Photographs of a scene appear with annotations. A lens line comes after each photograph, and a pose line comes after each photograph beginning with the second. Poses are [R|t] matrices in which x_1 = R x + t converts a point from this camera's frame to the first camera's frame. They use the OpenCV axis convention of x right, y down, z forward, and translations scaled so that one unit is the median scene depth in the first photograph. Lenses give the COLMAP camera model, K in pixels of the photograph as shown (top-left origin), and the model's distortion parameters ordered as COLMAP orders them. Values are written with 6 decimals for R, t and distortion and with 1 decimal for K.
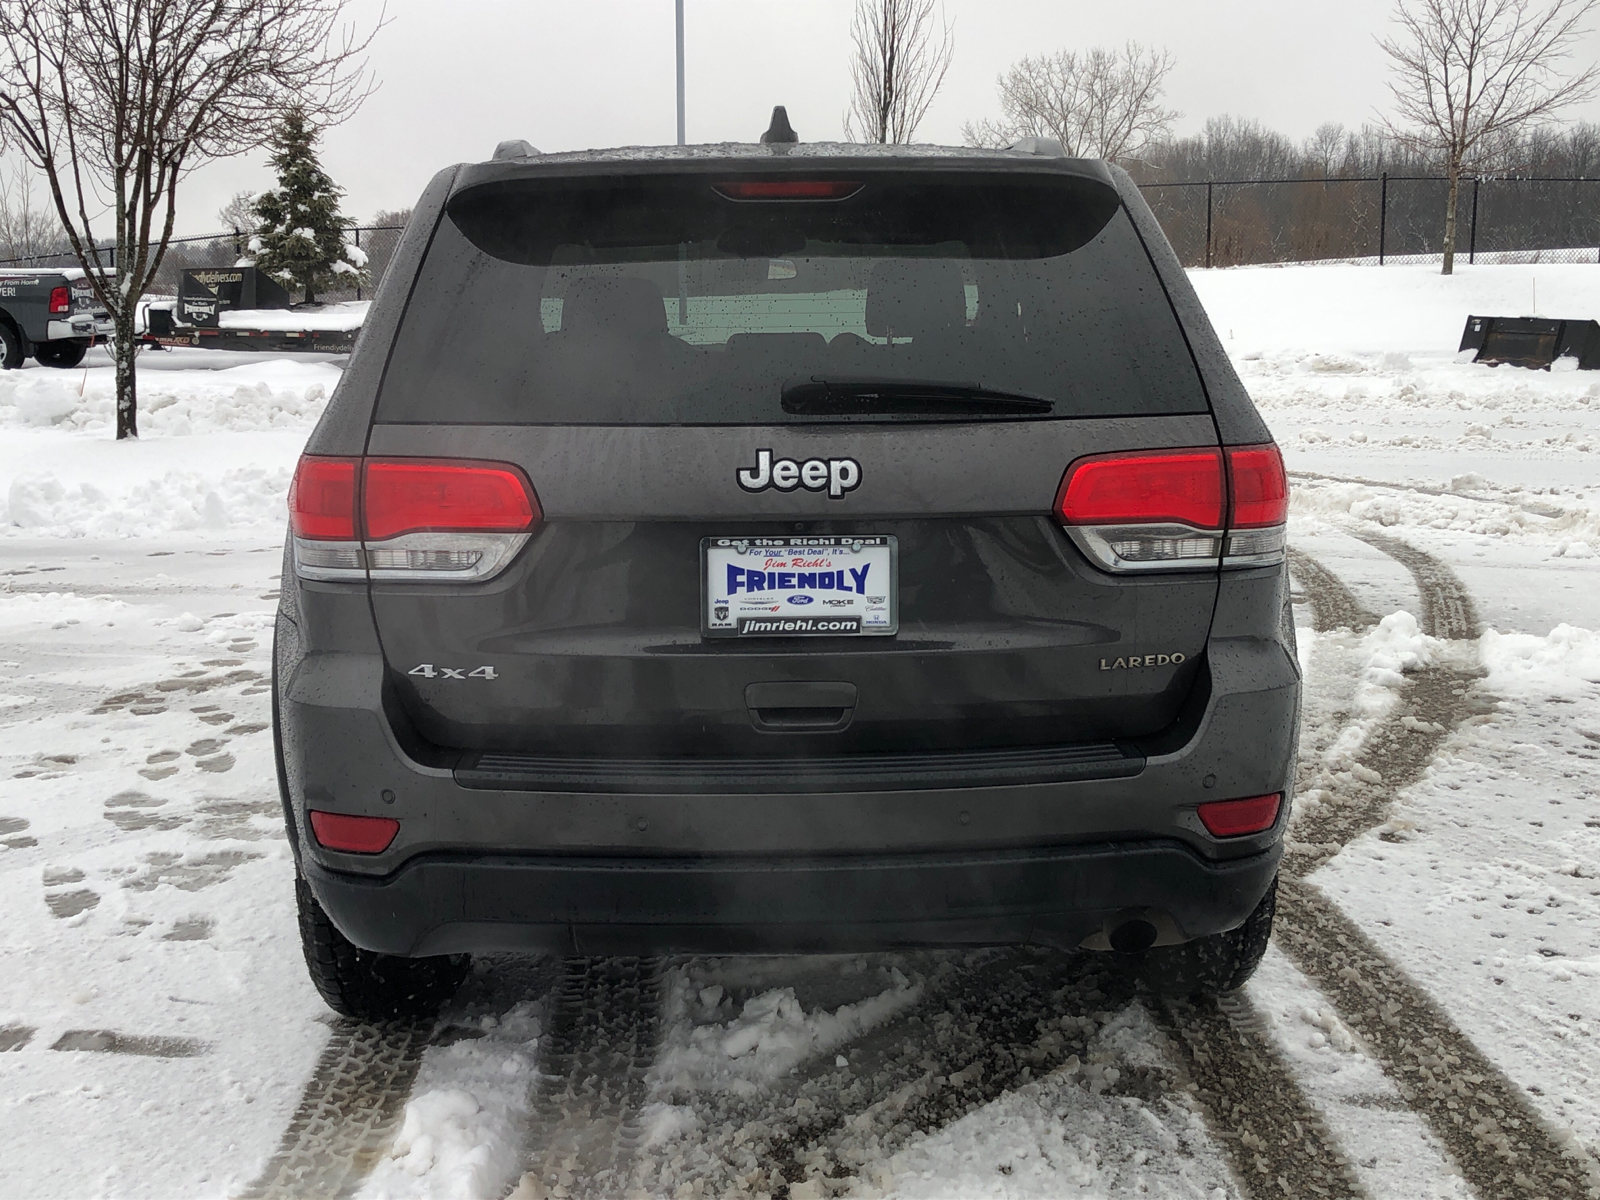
lens RADIAL K [[1870.9, 0, 796.1], [0, 1870.9, 574.0], [0, 0, 1]] dist [0.150851, -0.472783]
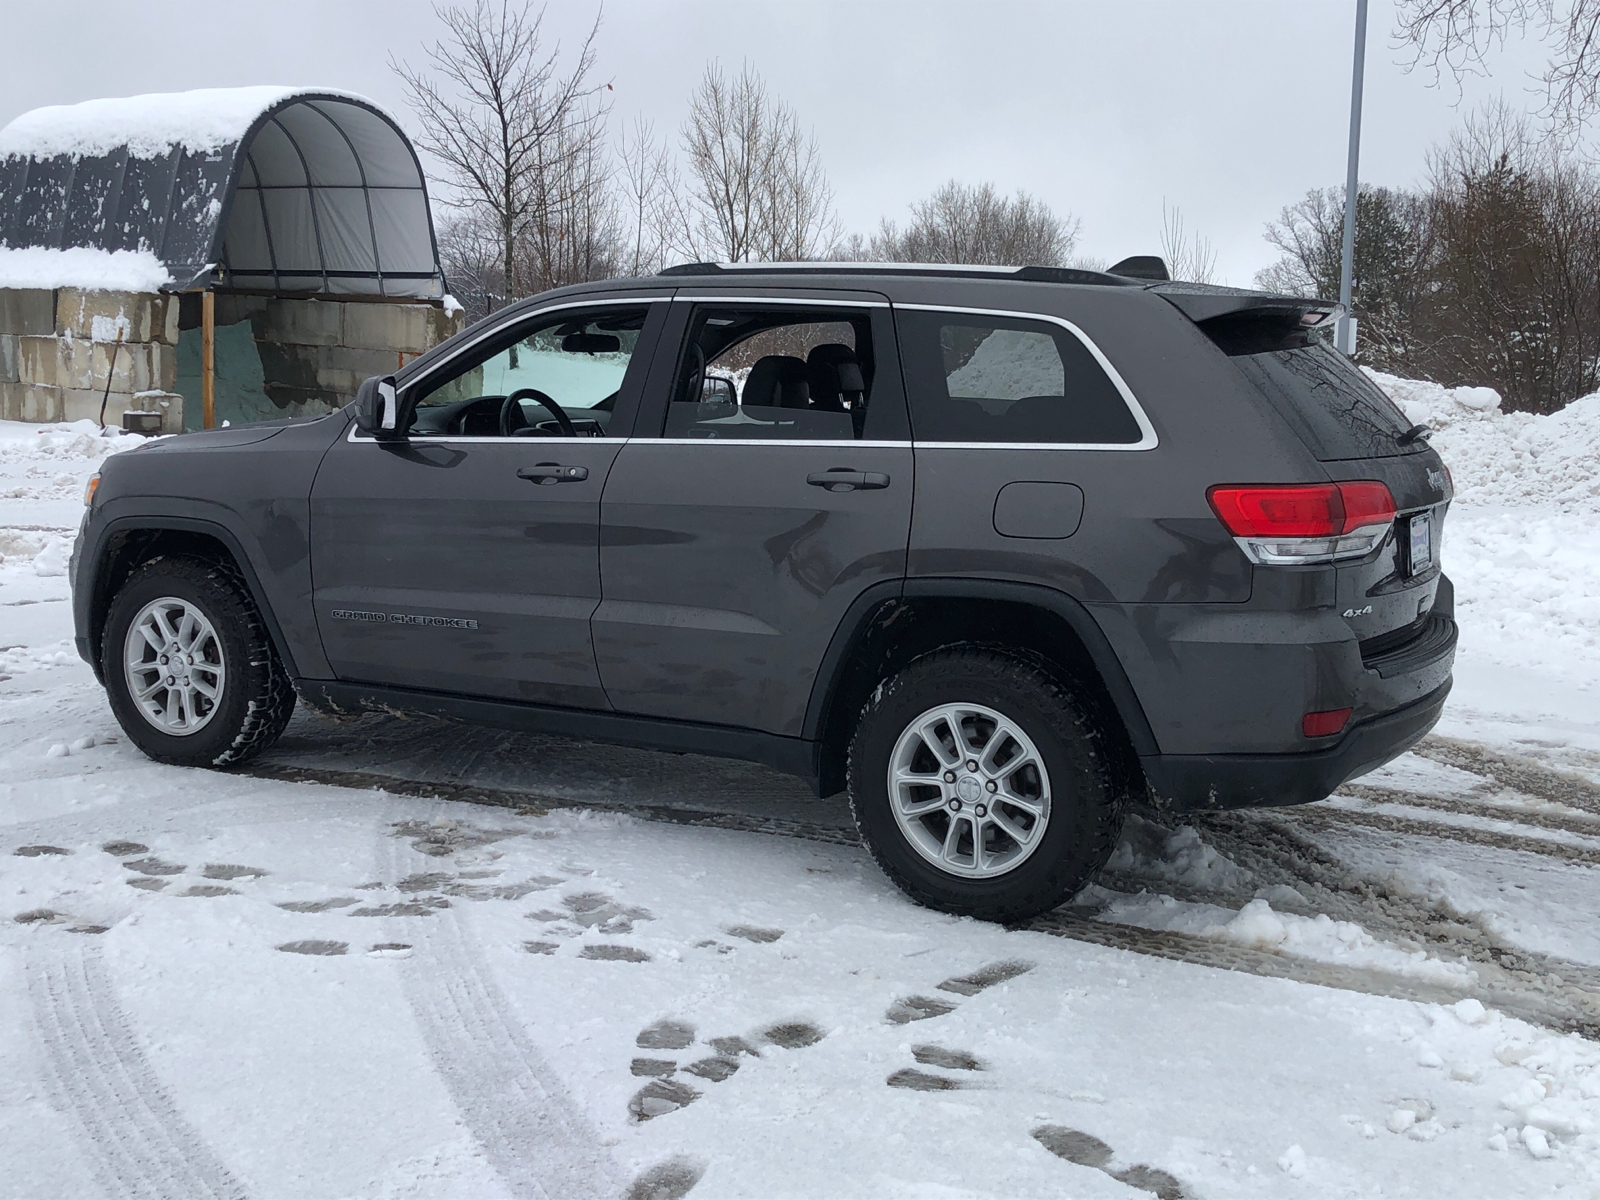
lens RADIAL K [[1870.9, 0, 796.1], [0, 1870.9, 574.0], [0, 0, 1]] dist [0.150851, -0.472783]
pose [[0.506883, -0.081096, 0.858191, -1.817064], [0.104064, 0.994040, 0.032469, -0.083012], [-0.855710, 0.072849, 0.512302, 0.571108]]
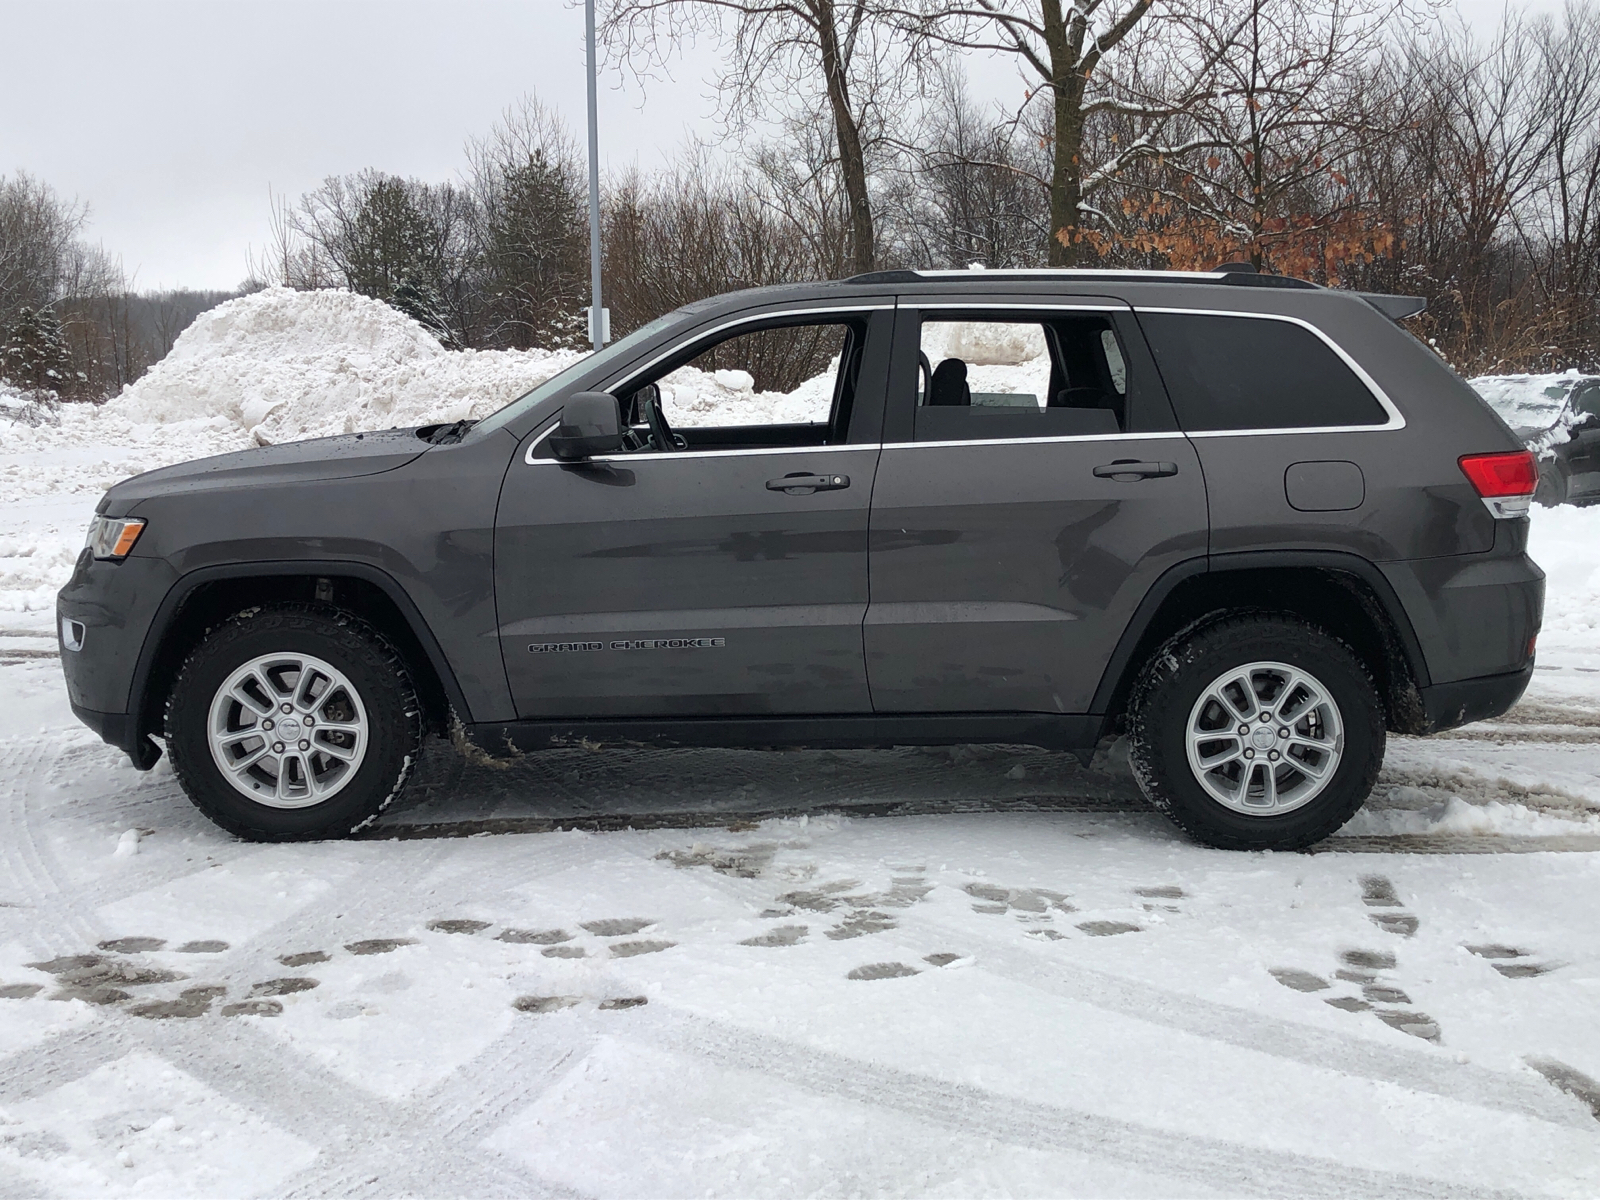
lens RADIAL K [[1870.9, 0, 796.1], [0, 1870.9, 574.0], [0, 0, 1]] dist [0.150851, -0.472783]
pose [[0.014128, -0.110456, 0.993781, -2.189726], [0.153806, 0.982291, 0.106993, -0.258398], [-0.988000, 0.151338, 0.030866, 1.691322]]
